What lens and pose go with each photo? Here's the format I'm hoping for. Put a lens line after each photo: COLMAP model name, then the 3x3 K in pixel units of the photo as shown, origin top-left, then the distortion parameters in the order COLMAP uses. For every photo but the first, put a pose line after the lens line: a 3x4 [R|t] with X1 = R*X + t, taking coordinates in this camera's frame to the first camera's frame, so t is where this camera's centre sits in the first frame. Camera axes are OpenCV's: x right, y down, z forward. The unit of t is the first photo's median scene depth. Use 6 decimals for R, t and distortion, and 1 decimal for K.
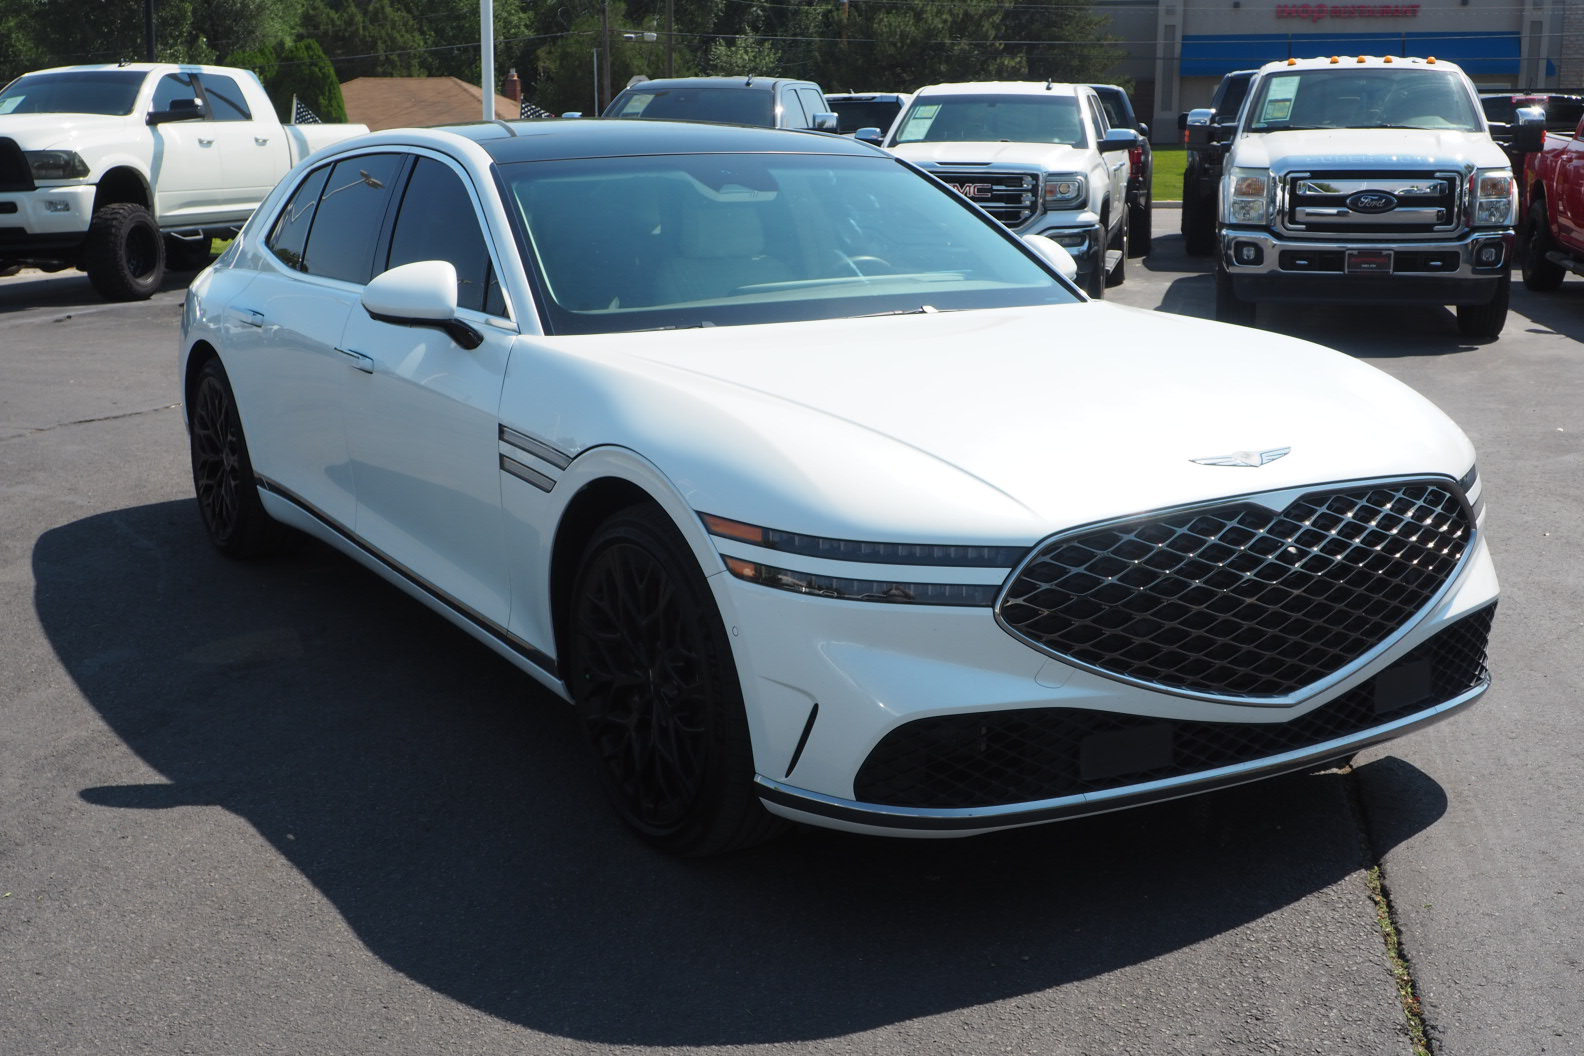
lens RADIAL K [[1717.1, 0, 792.0], [0, 1717.1, 528.0], [0, 0, 1]] dist [-0.006996, -0.027623]
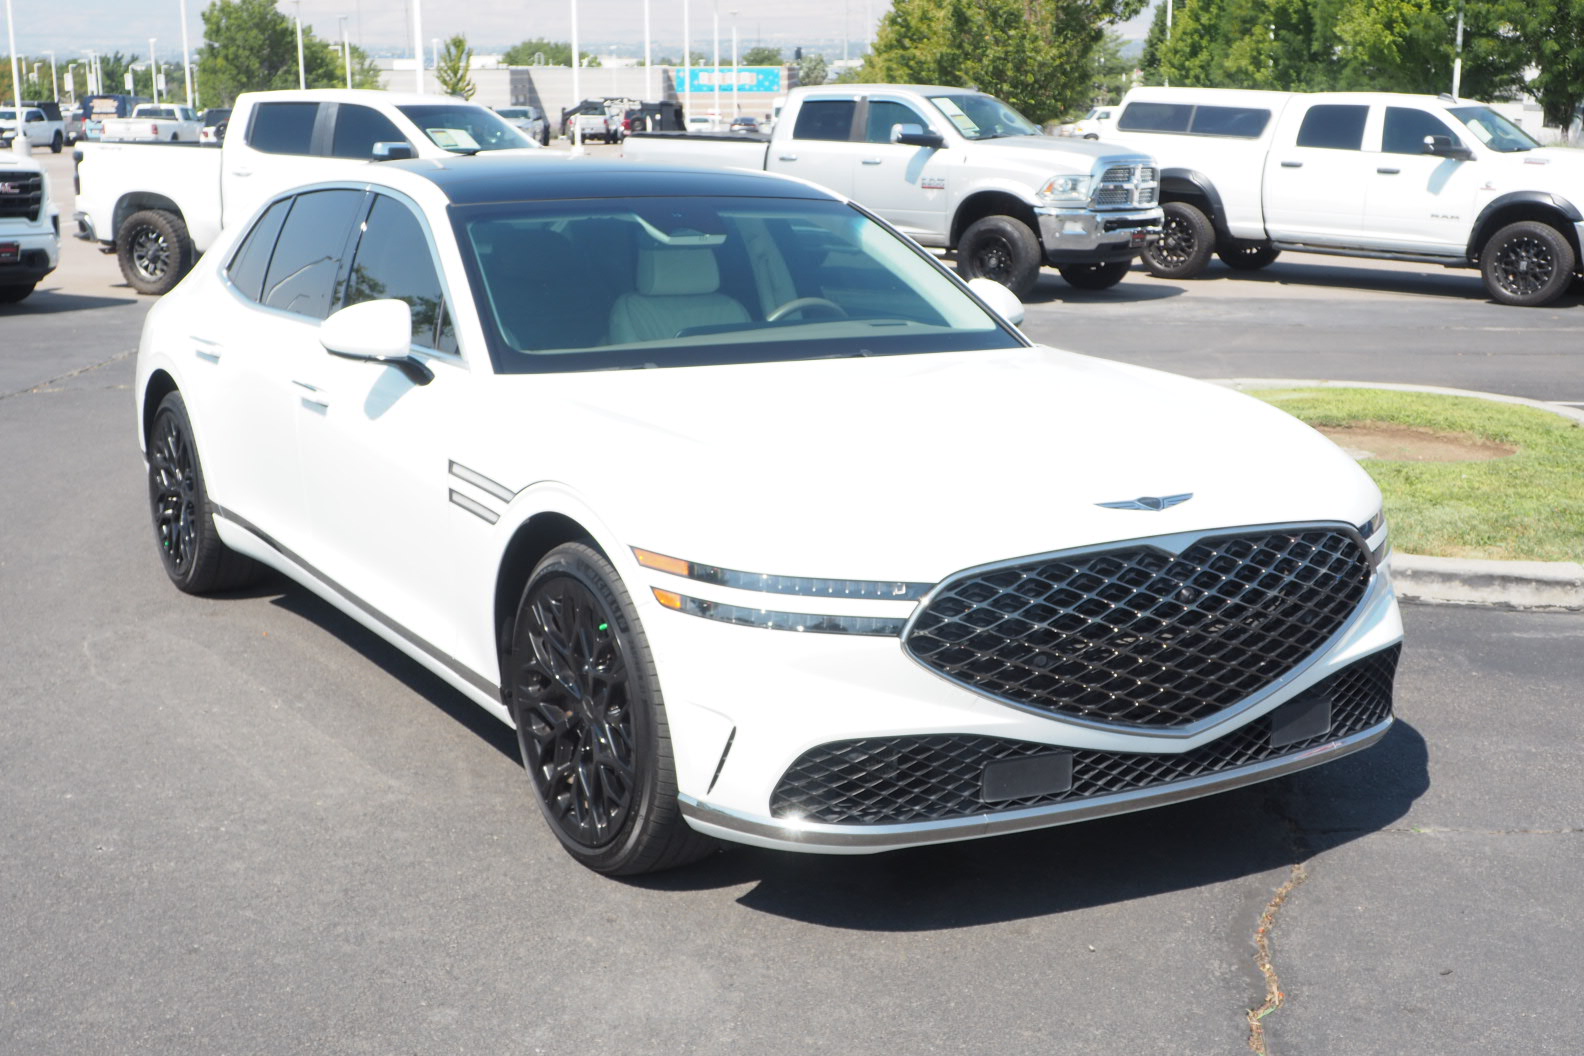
lens RADIAL K [[1939.2, 0, 792.0], [0, 1939.2, 528.0], [0, 0, 1]] dist [-0.025171, -0.031396]
pose [[0.999872, 0.015699, -0.002932, 0.046880], [-0.015751, 0.999698, -0.018876, 0.000840], [0.002635, 0.018920, 0.999818, -0.196155]]
